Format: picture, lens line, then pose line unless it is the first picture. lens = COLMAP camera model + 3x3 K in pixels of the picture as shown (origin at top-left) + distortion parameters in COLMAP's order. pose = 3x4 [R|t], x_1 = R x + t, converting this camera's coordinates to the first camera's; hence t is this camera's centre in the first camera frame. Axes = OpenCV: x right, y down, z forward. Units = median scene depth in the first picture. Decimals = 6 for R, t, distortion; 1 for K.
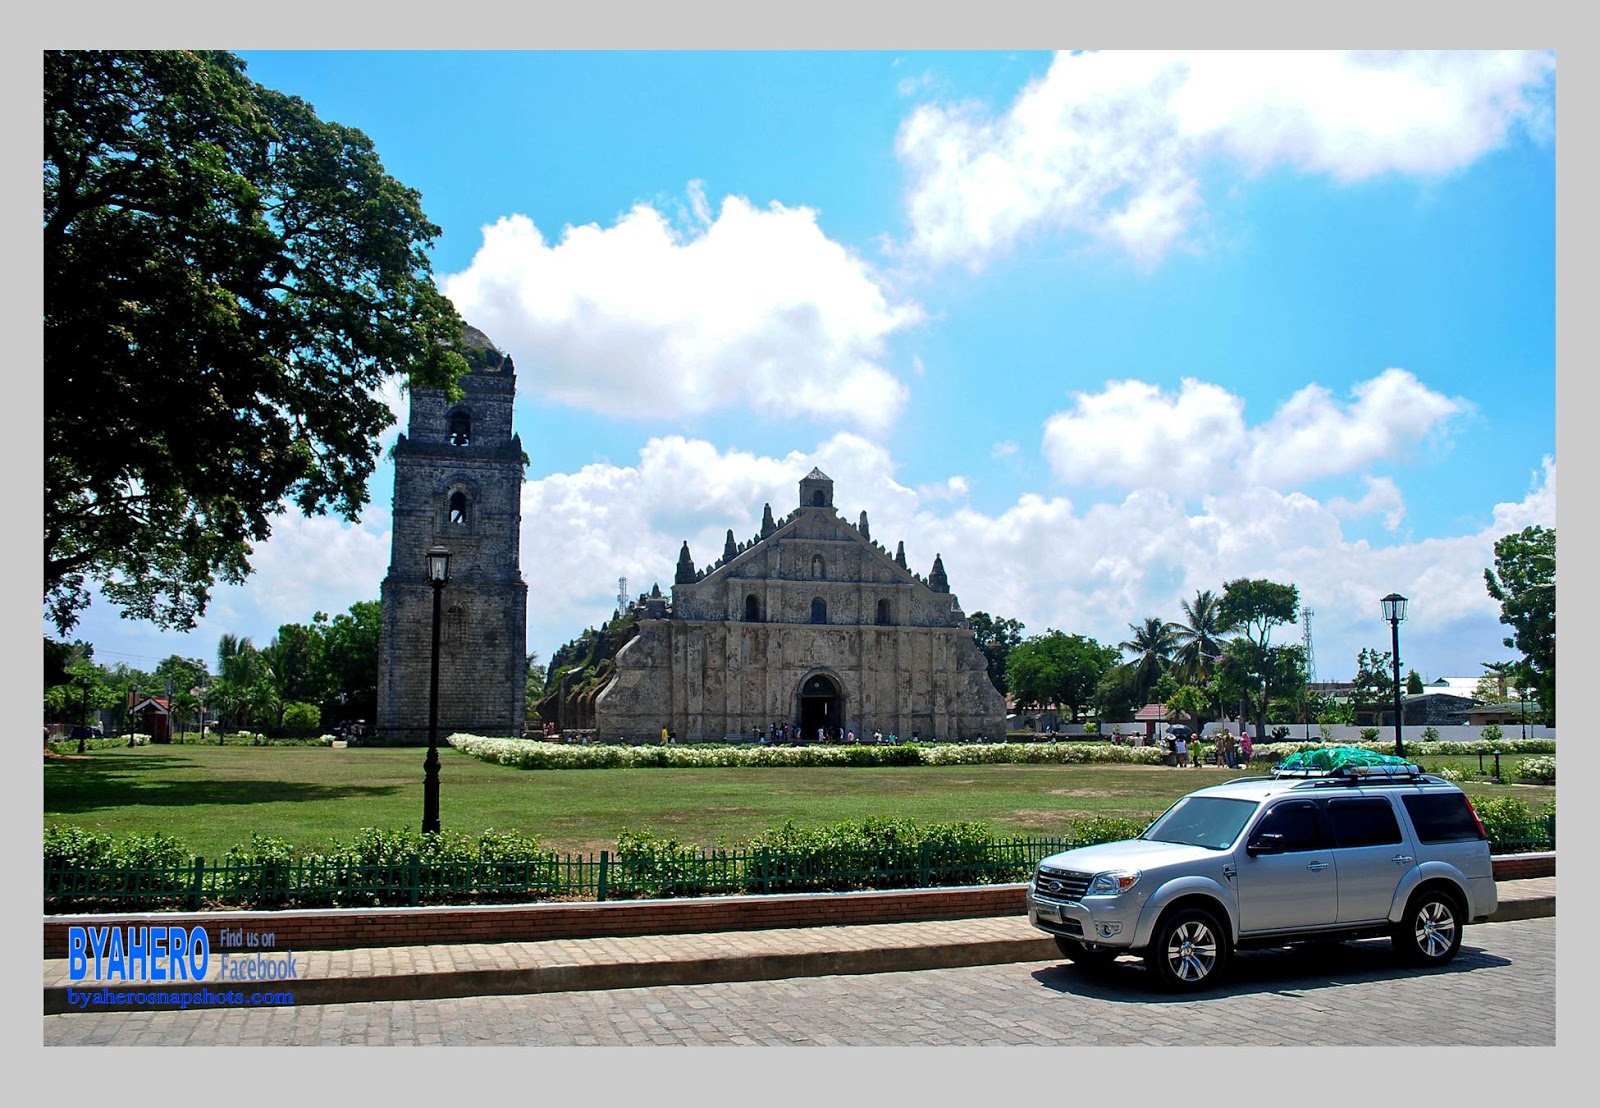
lens RADIAL K [[1277.9, 0, 824.1], [0, 1277.9, 557.5], [0, 0, 1]] dist [-0.161136, -0.000014]
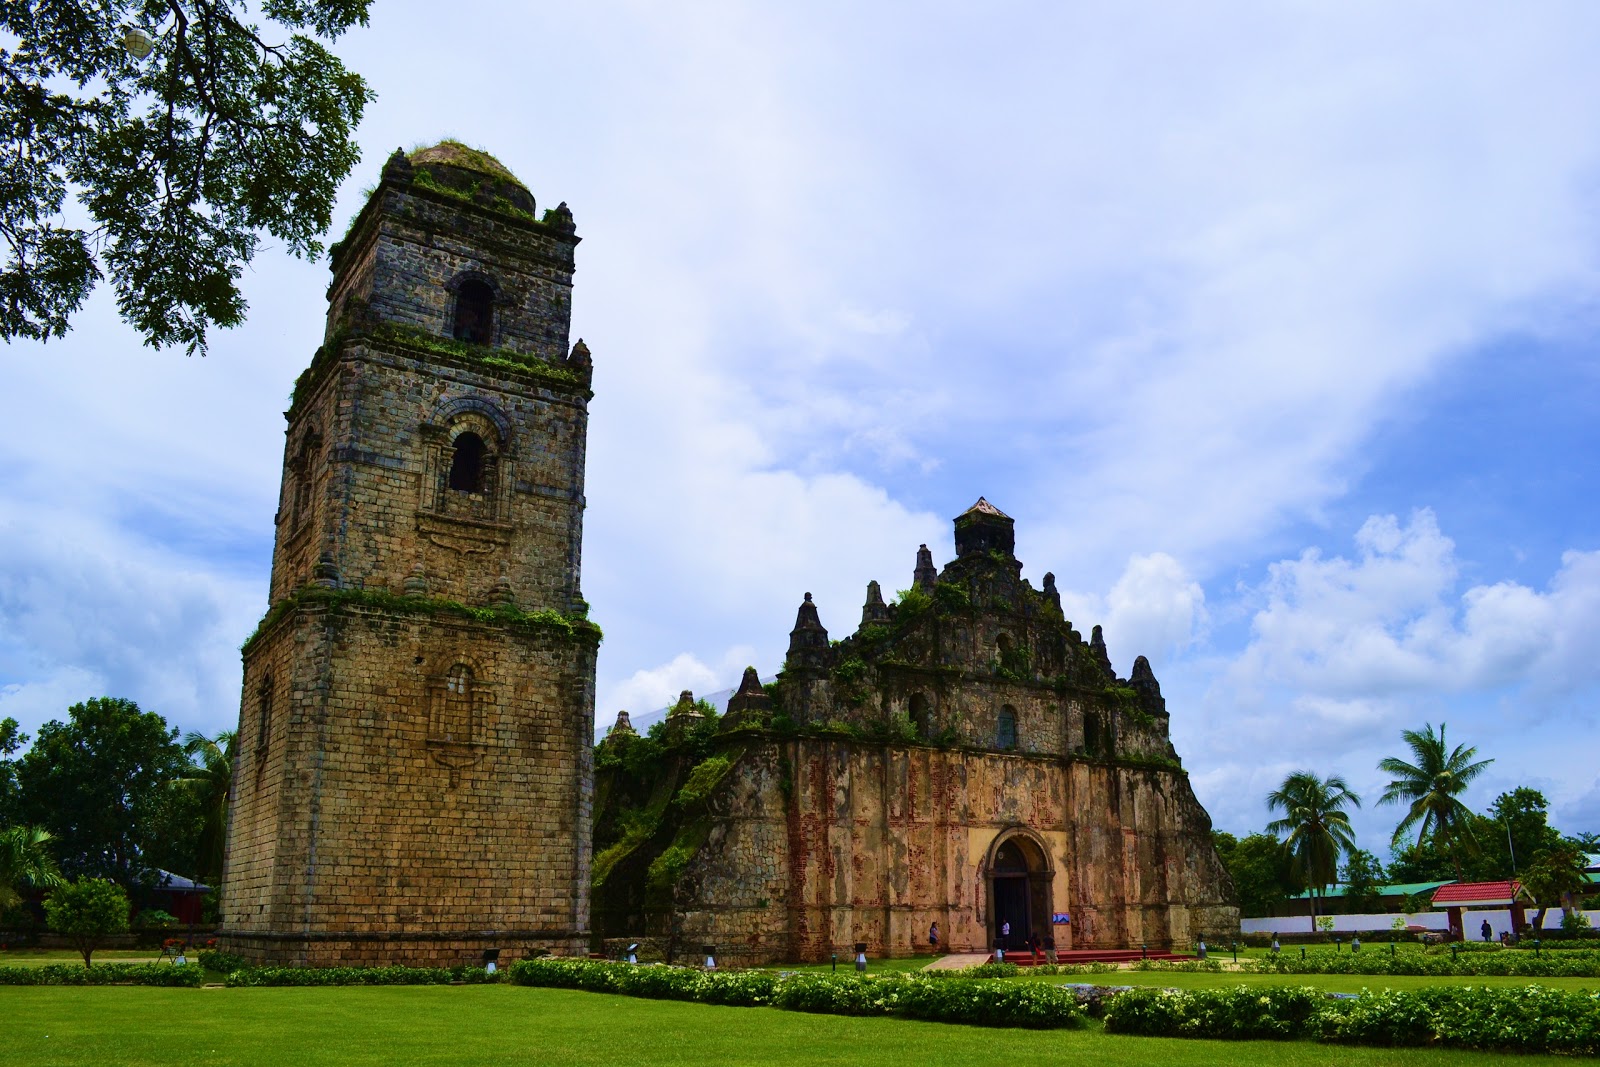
lens RADIAL K [[1291.6, 0, 800.0], [0, 1291.6, 533.5], [0, 0, 1]] dist [-0.097222, 0.001297]
pose [[0.966394, 0.069575, 0.247472, -0.257535], [-0.025427, 0.983828, -0.177302, 0.062862], [-0.255805, 0.165051, 0.952534, 0.453103]]
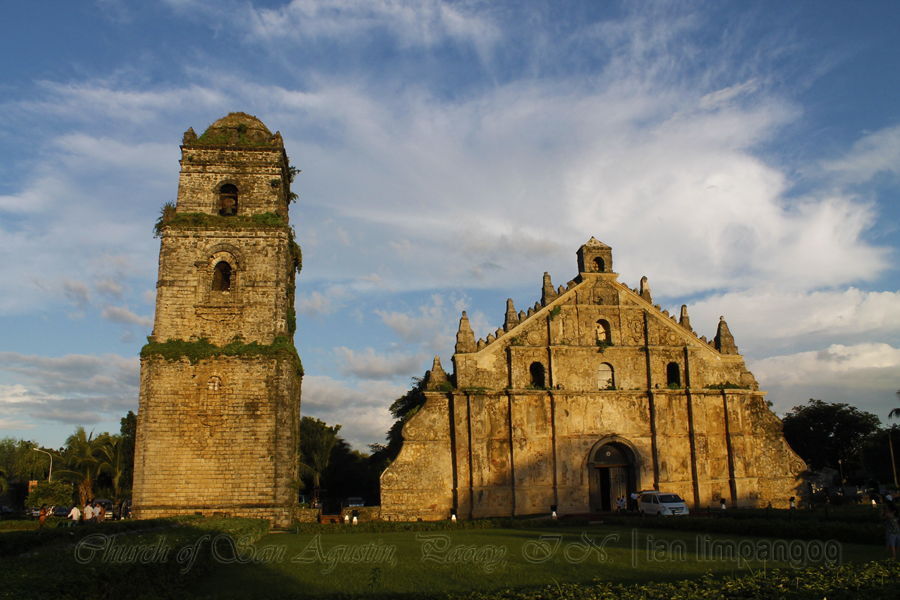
lens RADIAL K [[762.7, 0, 450.0], [0, 762.7, 300.0], [0, 0, 1]] dist [-0.184499, 0.189864]
pose [[0.979582, -0.070036, -0.188454, -0.008140], [0.044551, 0.989676, -0.136222, 0.058538], [0.196048, 0.125045, 0.972589, 0.421692]]
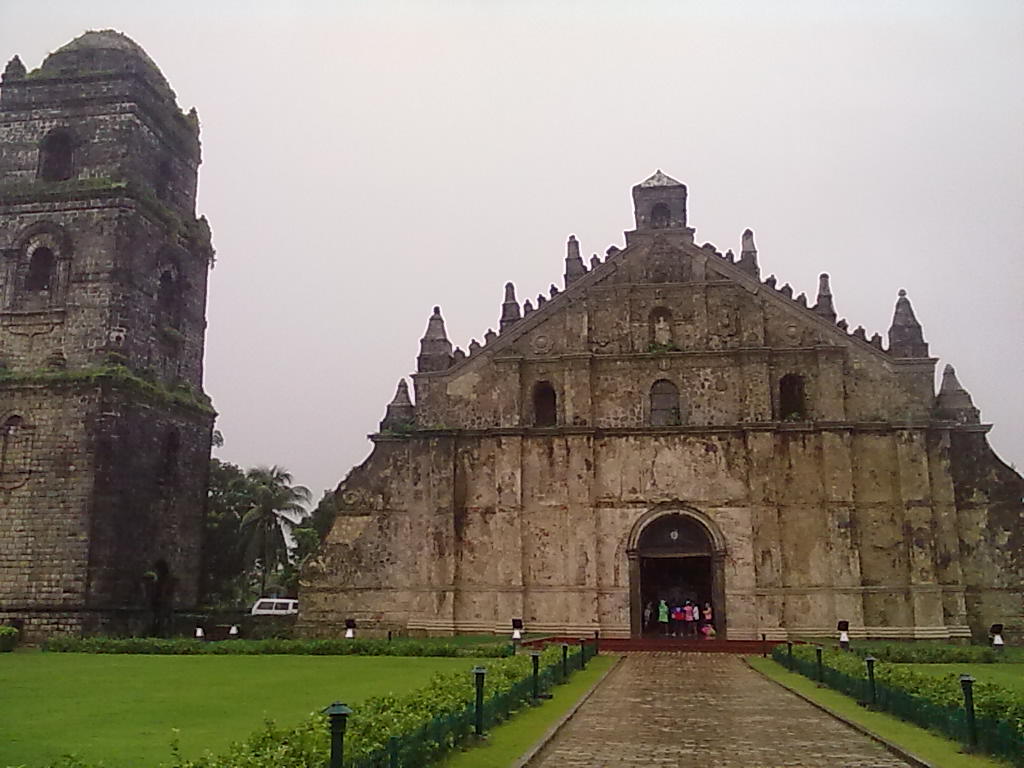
lens RADIAL K [[1030.6, 0, 483.6], [0, 1030.6, 384.3], [0, 0, 1]] dist [0.044099, -0.171650]
pose [[0.884189, -0.098353, -0.456657, 0.138916], [0.052776, 0.992357, -0.111545, 0.082573], [0.464138, 0.074526, 0.882622, 0.569106]]
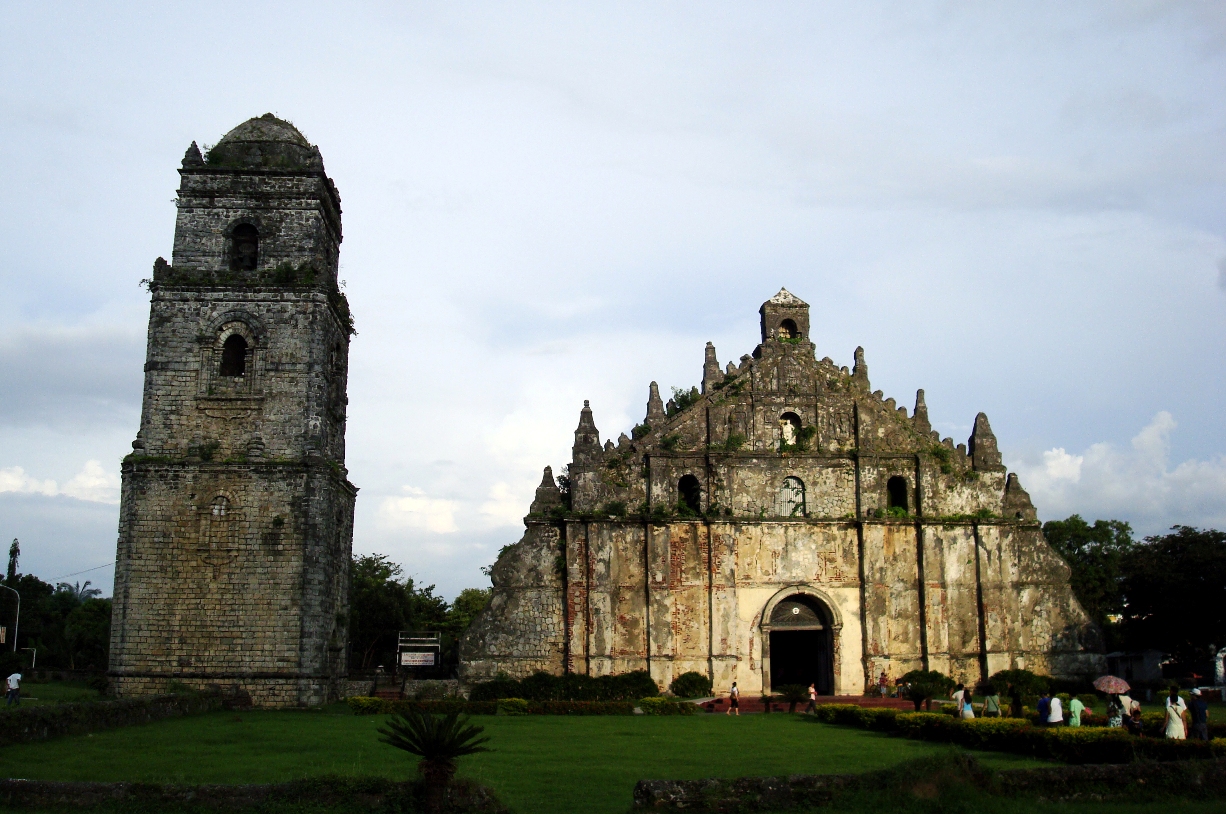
lens RADIAL K [[1293.6, 0, 602.4], [0, 1293.6, 340.7], [0, 0, 1]] dist [-0.067989, -0.220516]
pose [[0.960083, -0.070142, -0.270780, 0.089937], [0.034724, 0.990448, -0.133446, 0.048458], [0.277553, 0.118717, 0.953347, 0.335234]]
